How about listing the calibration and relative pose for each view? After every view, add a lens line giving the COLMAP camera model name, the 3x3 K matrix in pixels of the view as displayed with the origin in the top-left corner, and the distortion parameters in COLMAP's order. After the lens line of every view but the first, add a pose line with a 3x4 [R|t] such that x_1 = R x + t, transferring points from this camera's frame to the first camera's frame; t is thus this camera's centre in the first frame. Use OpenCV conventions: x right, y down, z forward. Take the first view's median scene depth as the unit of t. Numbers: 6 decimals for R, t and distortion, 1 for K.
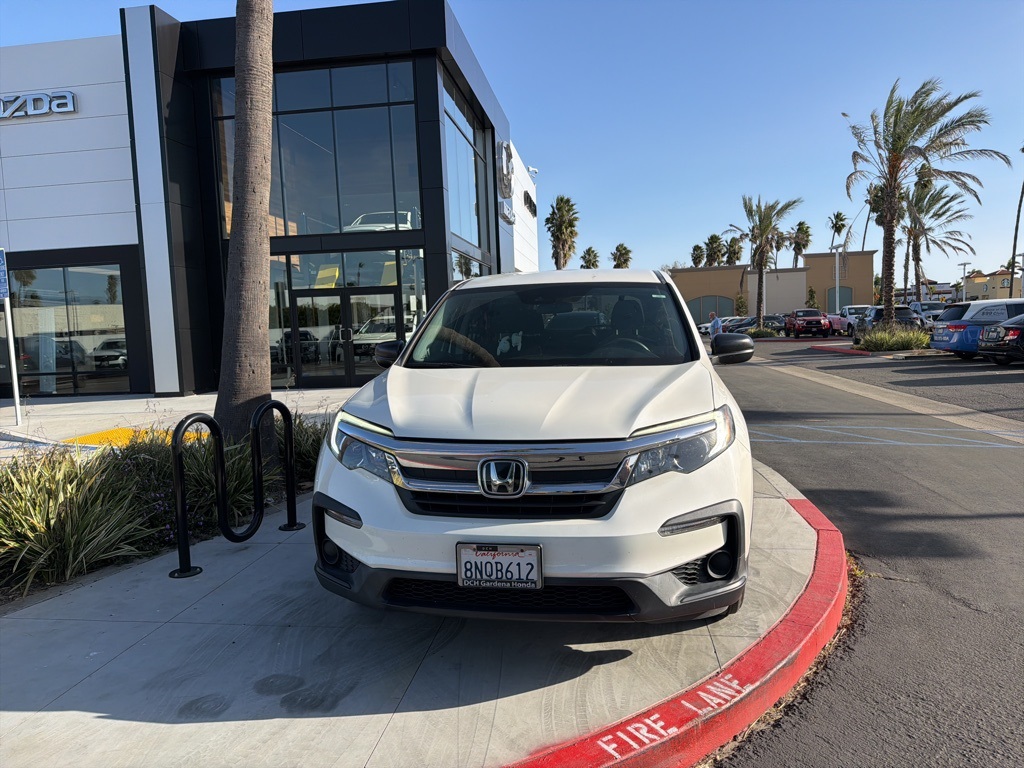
lens RADIAL K [[715.5, 0, 512.0], [0, 715.5, 384.0], [0, 0, 1]] dist [0.063035, -0.093615]
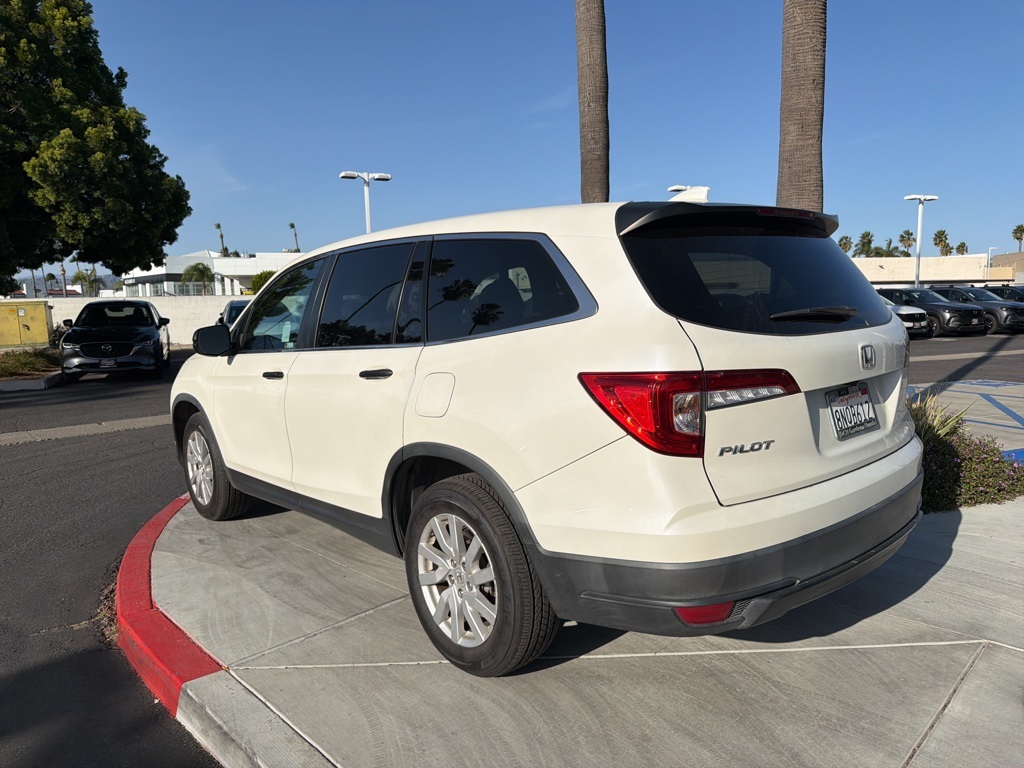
lens RADIAL K [[715.5, 0, 512.0], [0, 715.5, 384.0], [0, 0, 1]] dist [0.063035, -0.093615]
pose [[-0.630225, 0.148891, -0.762003, 0.760448], [-0.016184, 0.978708, 0.204619, -0.189418], [0.776244, 0.141288, -0.614396, 1.809209]]
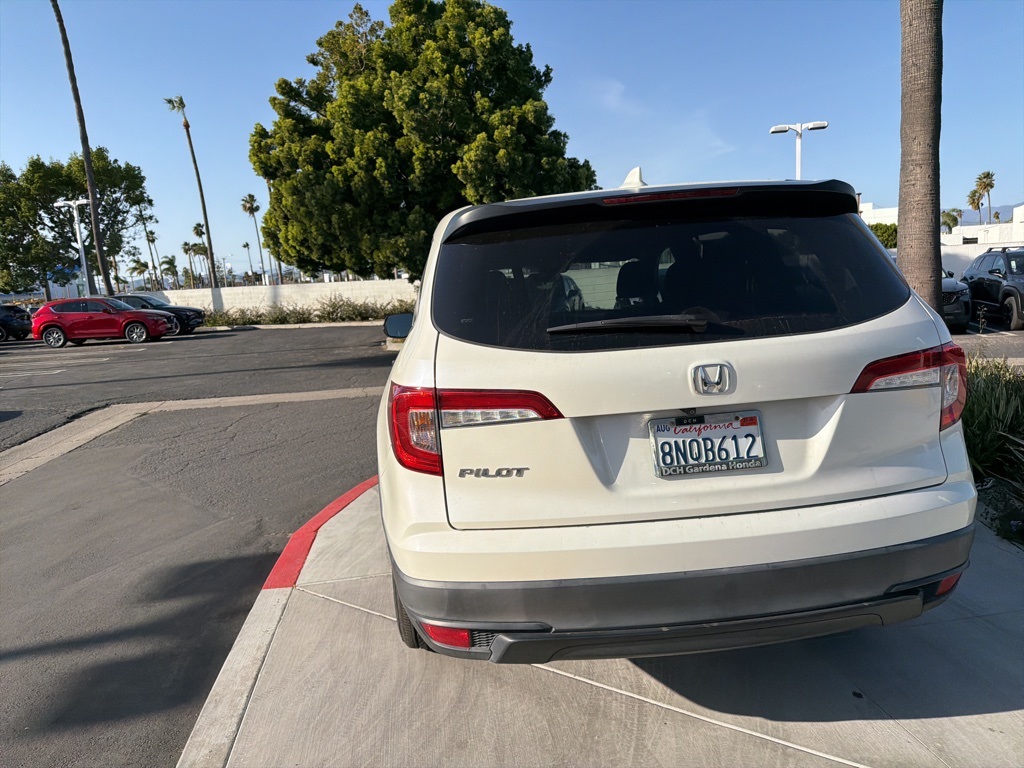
lens RADIAL K [[713.8, 0, 499.4], [0, 713.8, 385.8], [0, 0, 1]] dist [0.059496, -0.098485]
pose [[-0.966107, 0.134103, -0.220574, 0.388913], [0.080298, 0.968201, 0.236938, -0.208668], [0.245334, 0.211196, -0.946154, 2.050488]]
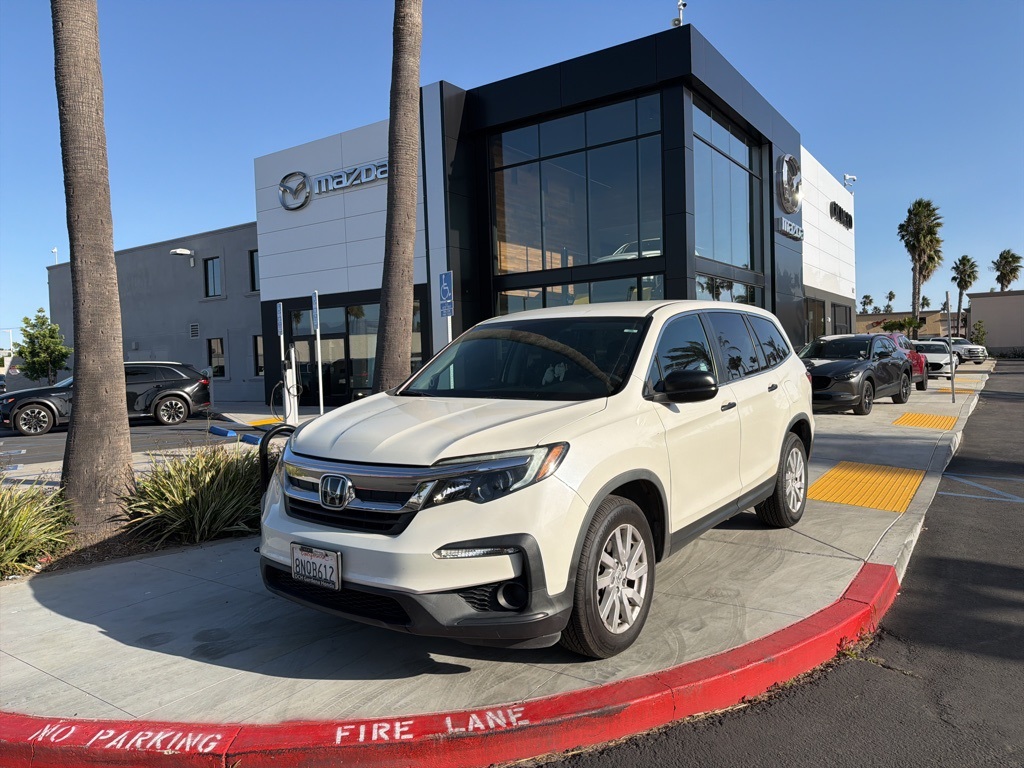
lens RADIAL K [[715.5, 0, 512.0], [0, 715.5, 384.0], [0, 0, 1]] dist [0.063035, -0.093615]
pose [[0.886153, 0.025250, -0.462705, 0.489547], [-0.039095, 0.999028, -0.020357, -0.021066], [0.461741, 0.036129, 0.886279, 0.049852]]
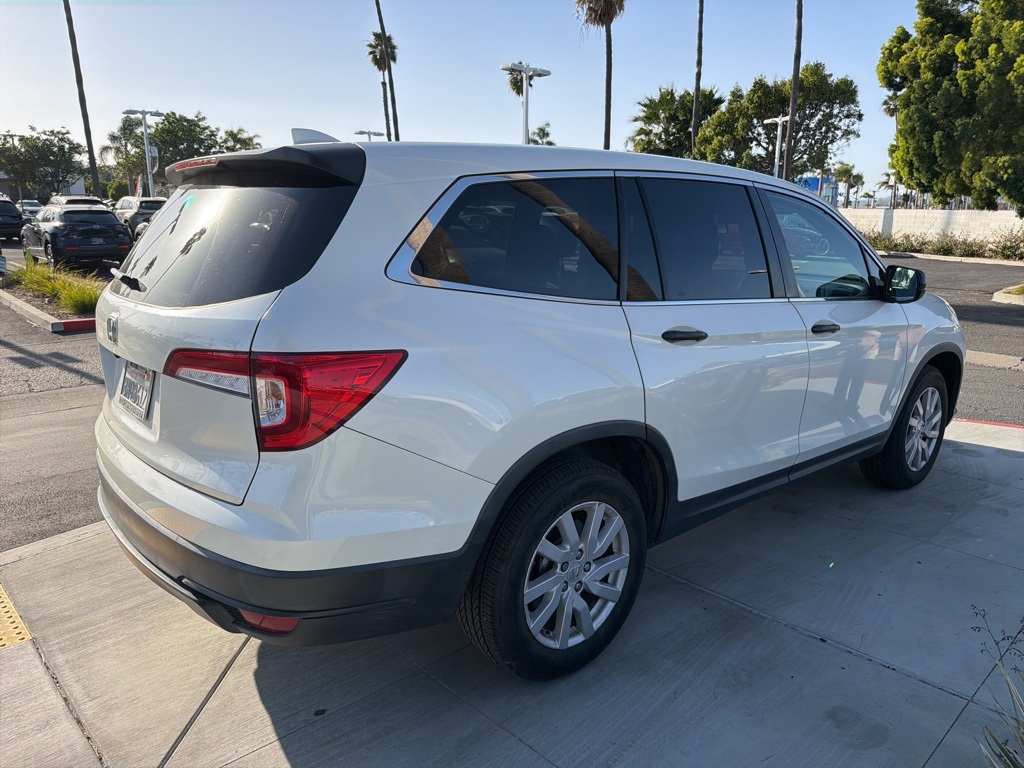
lens RADIAL K [[714.3, 0, 514.2], [0, 714.3, 386.2], [0, 0, 1]] dist [-0.004250, -0.005509]
pose [[-0.774594, -0.113676, 0.622159, -0.344266], [0.077918, 0.959069, 0.272243, -0.177266], [-0.627640, 0.259355, -0.734032, 1.875885]]
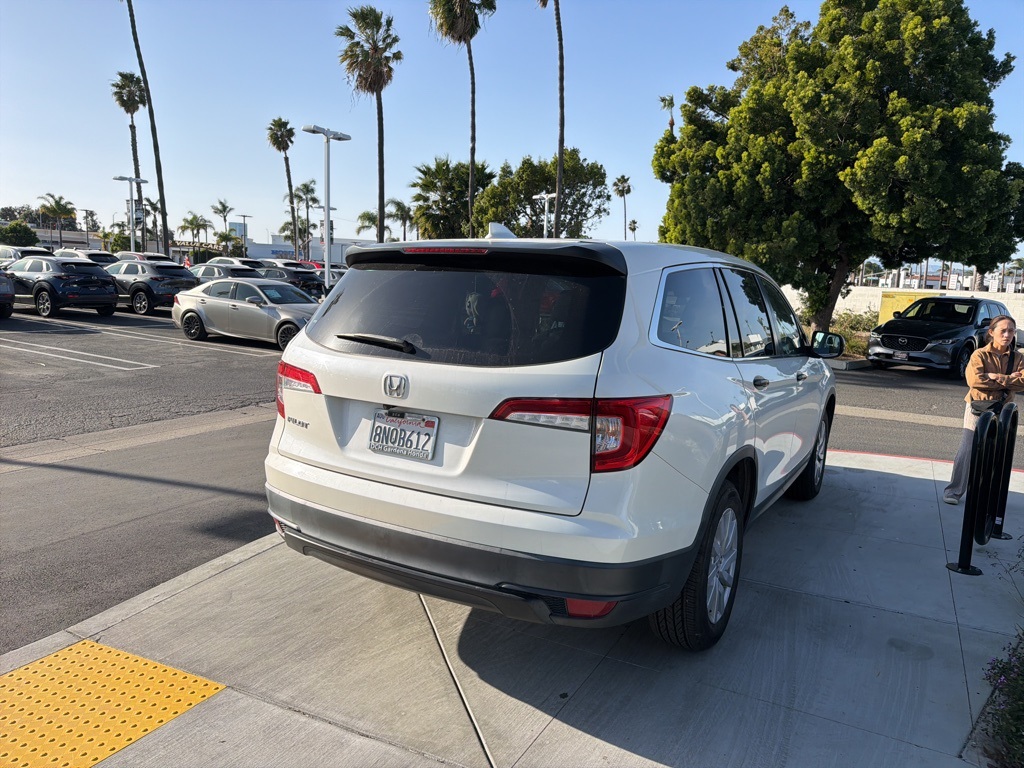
lens RADIAL K [[701.5, 0, 501.3], [0, 701.5, 380.4], [0, 0, 1]] dist [0.107994, -0.171569]
pose [[-0.930048, -0.048805, 0.364182, -0.115311], [0.029528, 0.978006, 0.206474, -0.222454], [-0.366250, 0.202785, -0.908152, 2.168329]]
